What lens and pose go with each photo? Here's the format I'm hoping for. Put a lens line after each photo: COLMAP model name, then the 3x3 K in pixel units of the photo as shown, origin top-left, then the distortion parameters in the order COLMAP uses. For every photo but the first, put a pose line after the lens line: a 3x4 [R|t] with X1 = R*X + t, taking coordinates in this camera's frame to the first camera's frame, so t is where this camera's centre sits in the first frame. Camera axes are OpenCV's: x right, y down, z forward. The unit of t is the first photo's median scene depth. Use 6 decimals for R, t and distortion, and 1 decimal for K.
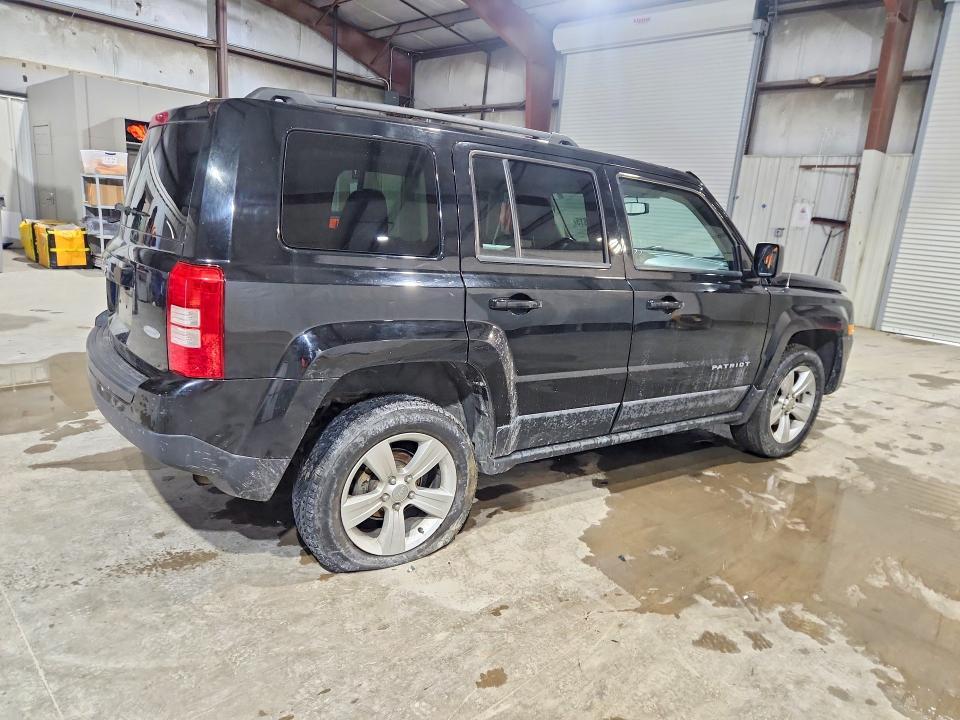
lens RADIAL K [[644.7, 0, 484.8], [0, 644.7, 352.9], [0, 0, 1]] dist [0.058355, -0.044305]
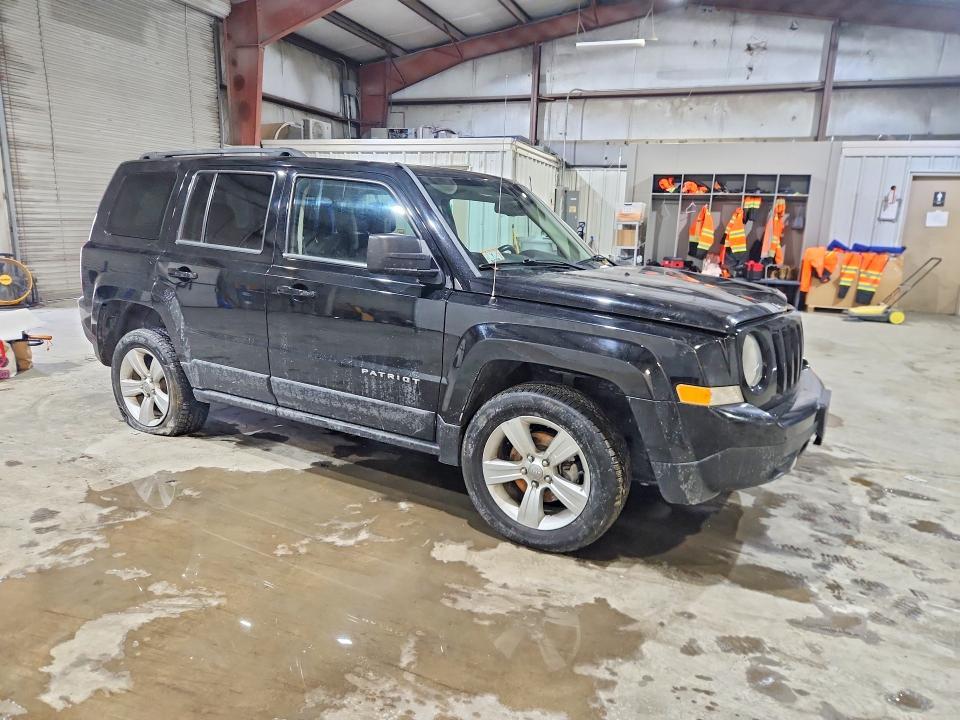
lens RADIAL K [[644.7, 0, 484.8], [0, 644.7, 352.9], [0, 0, 1]] dist [0.058355, -0.044305]
pose [[0.424511, 0.122445, -0.897105, 1.186802], [-0.198038, 0.979379, 0.039963, -0.068940], [0.883500, 0.160696, 0.440006, 0.723292]]
